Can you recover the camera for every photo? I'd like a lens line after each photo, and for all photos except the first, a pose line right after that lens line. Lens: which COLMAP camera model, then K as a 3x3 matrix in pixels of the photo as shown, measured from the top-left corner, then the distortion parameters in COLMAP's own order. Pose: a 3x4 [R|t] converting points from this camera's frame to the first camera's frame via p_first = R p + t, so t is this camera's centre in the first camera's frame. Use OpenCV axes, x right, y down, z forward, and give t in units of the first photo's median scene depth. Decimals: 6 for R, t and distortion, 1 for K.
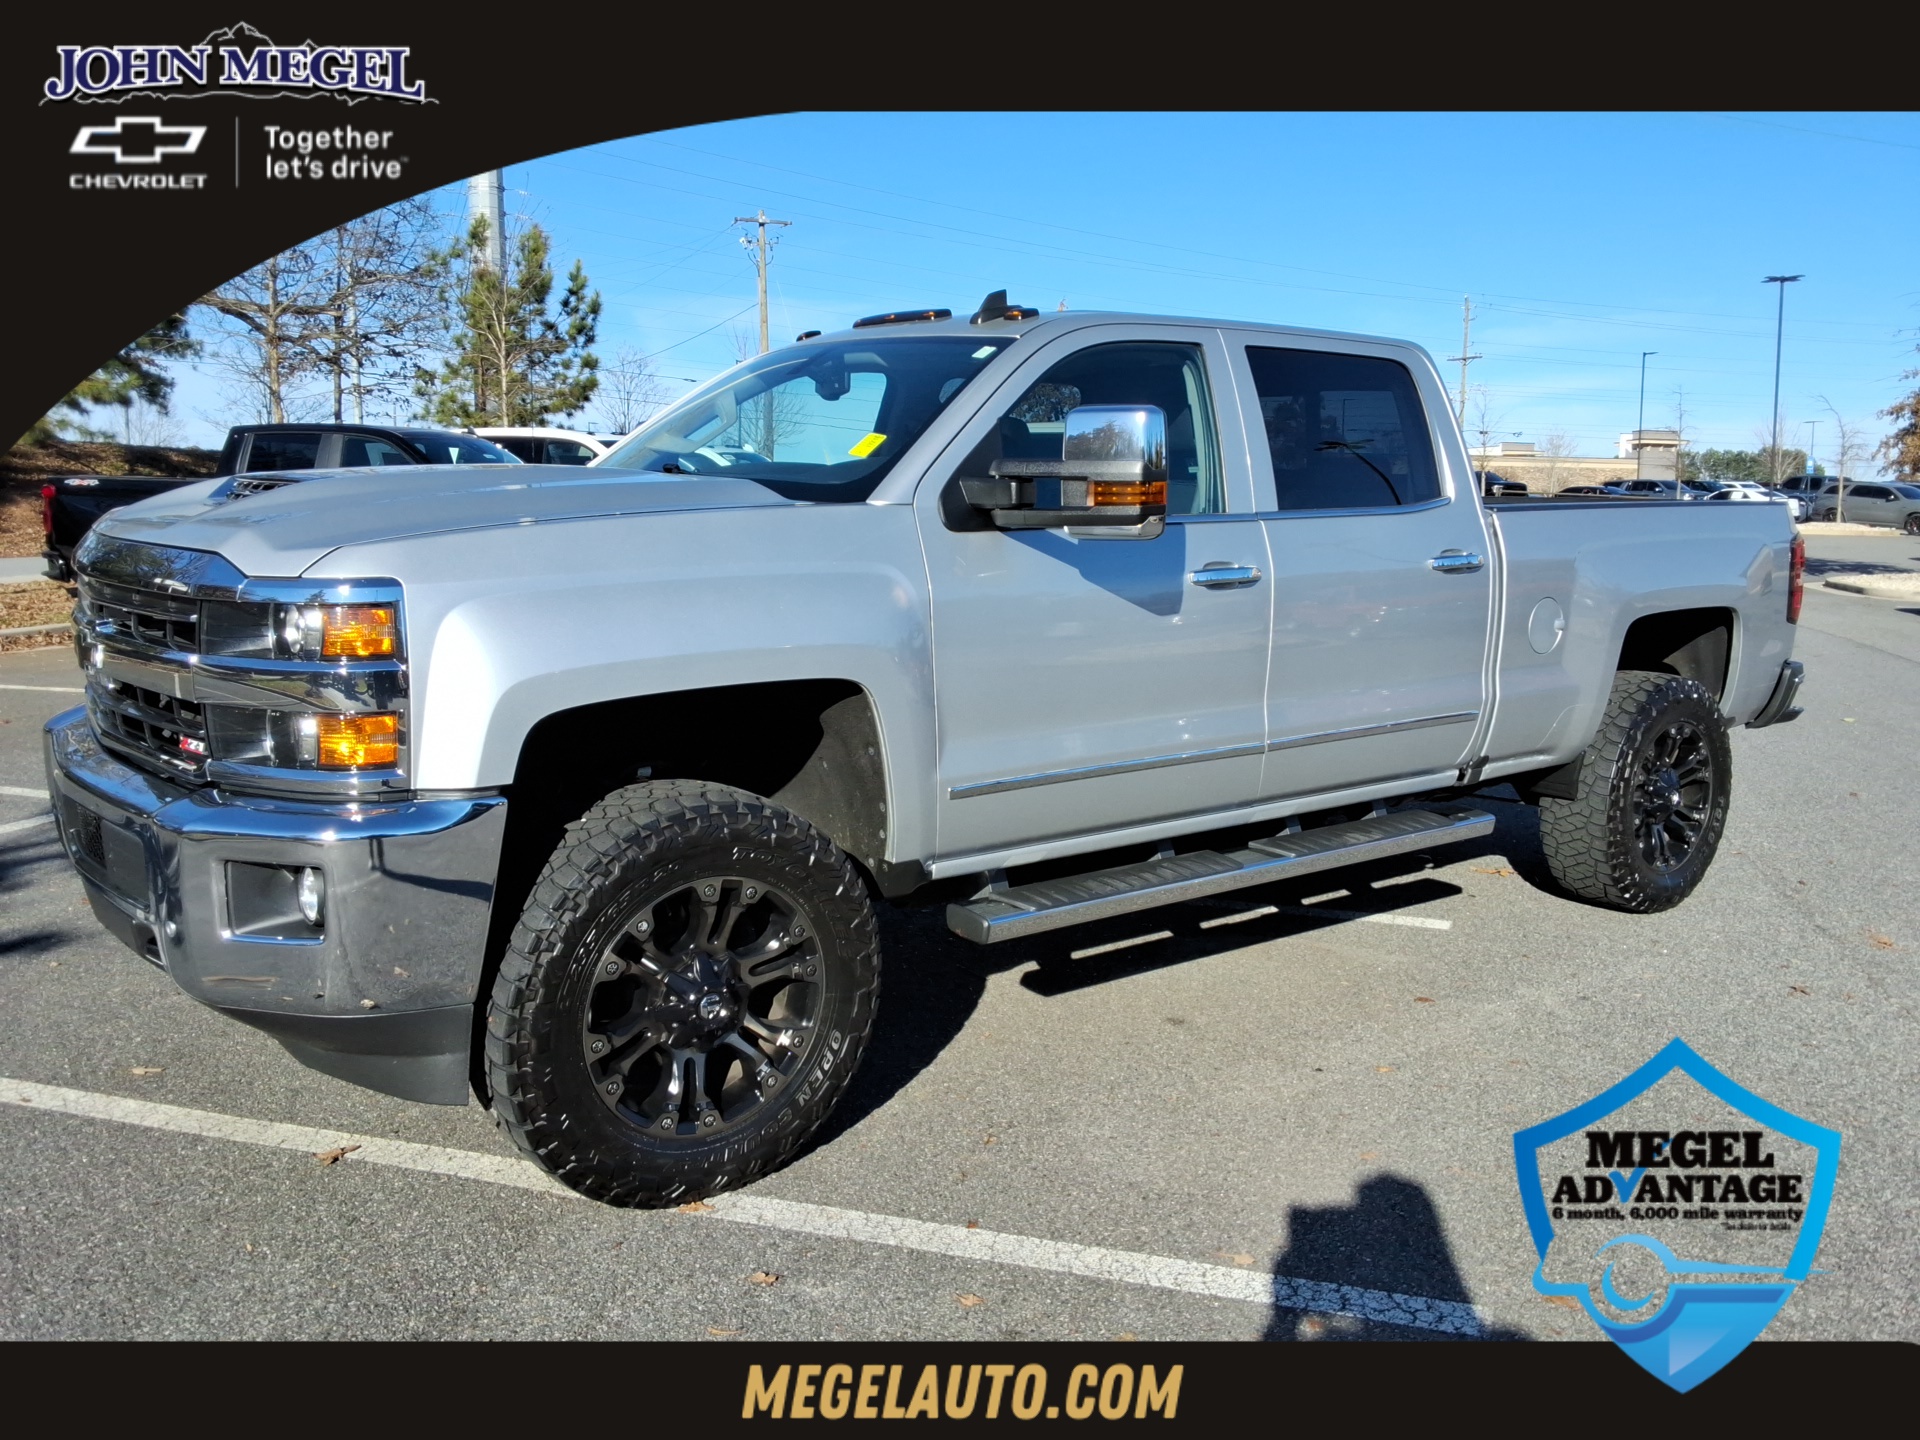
lens RADIAL K [[1538.9, 0, 965.2], [0, 1538.9, 704.7], [0, 0, 1]] dist [0.103663, -0.169400]
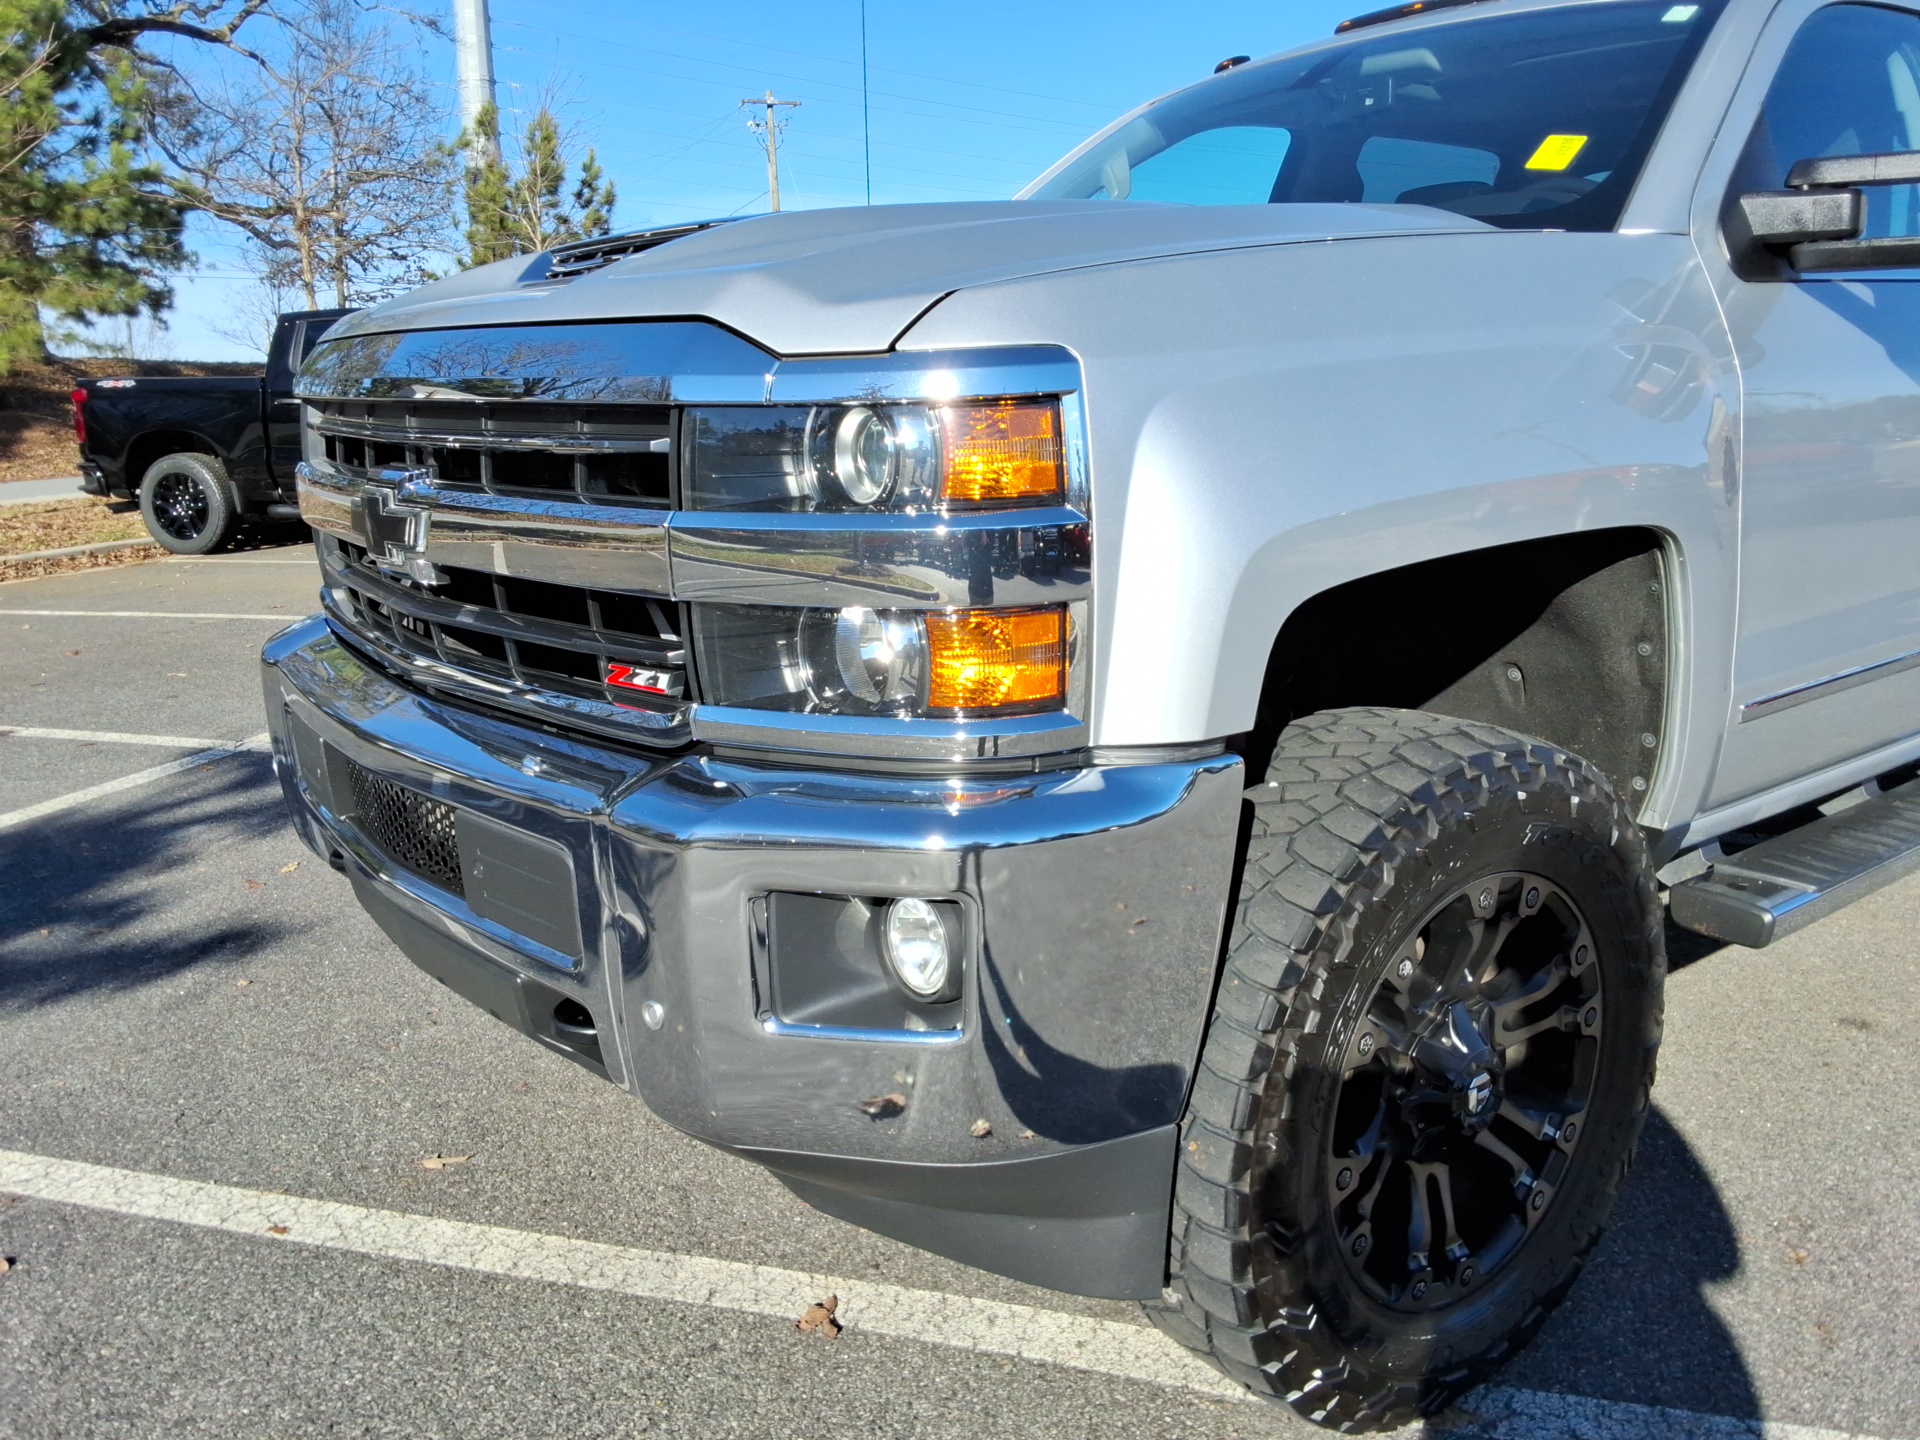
lens RADIAL K [[1538.9, 0, 965.2], [0, 1538.9, 704.7], [0, 0, 1]] dist [0.103663, -0.169400]
pose [[0.999402, -0.034116, -0.005582, -0.333791], [0.034403, 0.997374, 0.063736, 0.003764], [0.003392, -0.063890, 0.997951, 0.397955]]
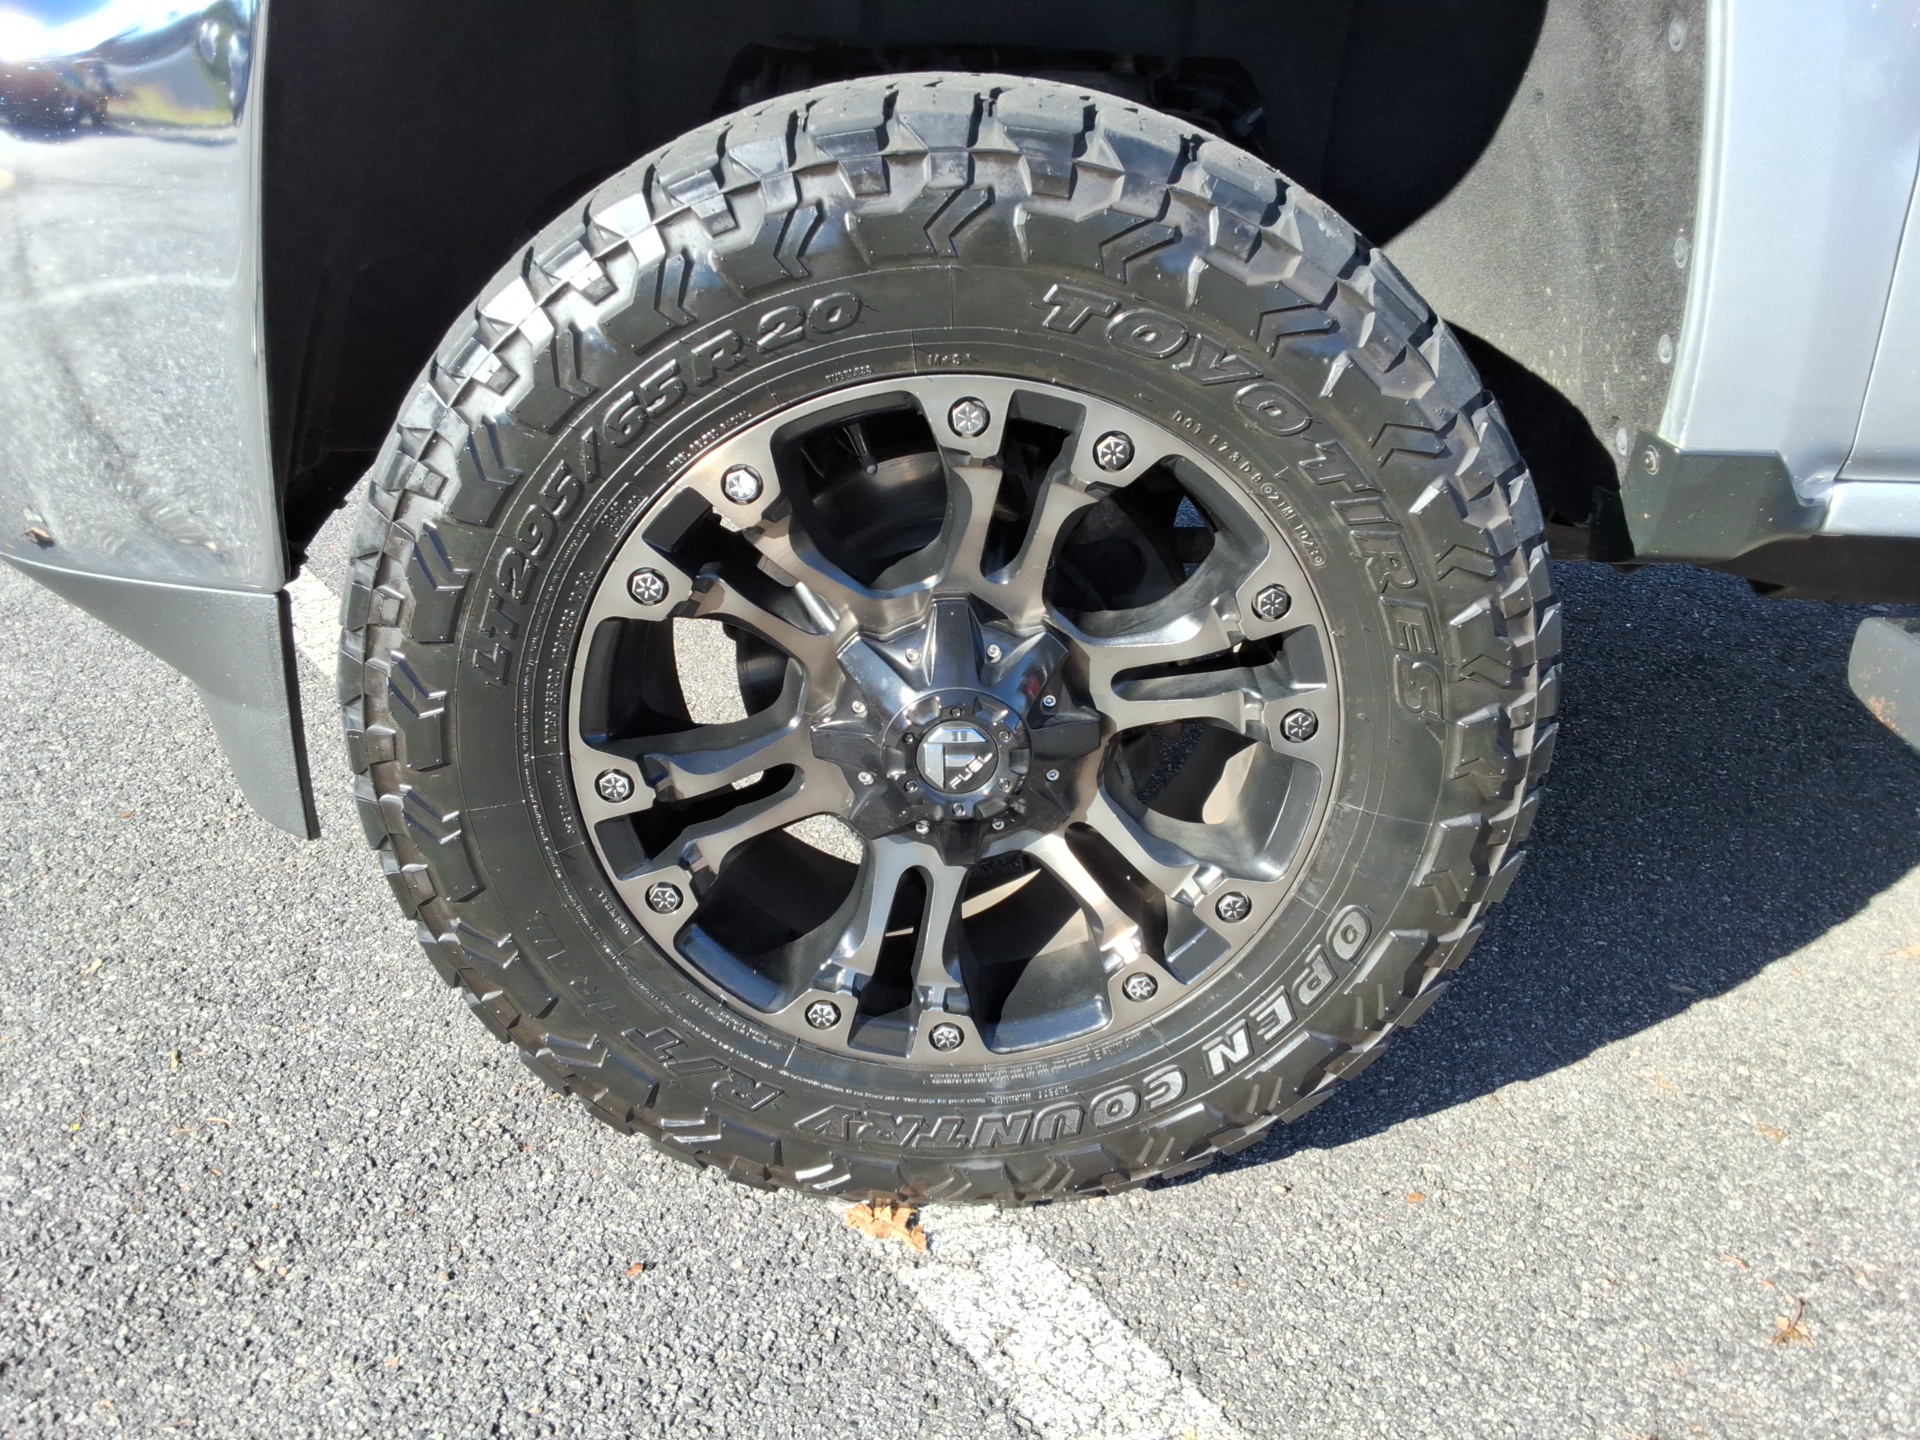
lens RADIAL K [[1526.8, 0, 973.1], [0, 1526.8, 708.5], [0, 0, 1]] dist [0.091988, -0.164650]
pose [[0.804374, 0.256660, -0.535825, 0.018406], [-0.106195, 0.949462, 0.295373, 0.079216], [0.584556, -0.180688, 0.790978, 0.697630]]
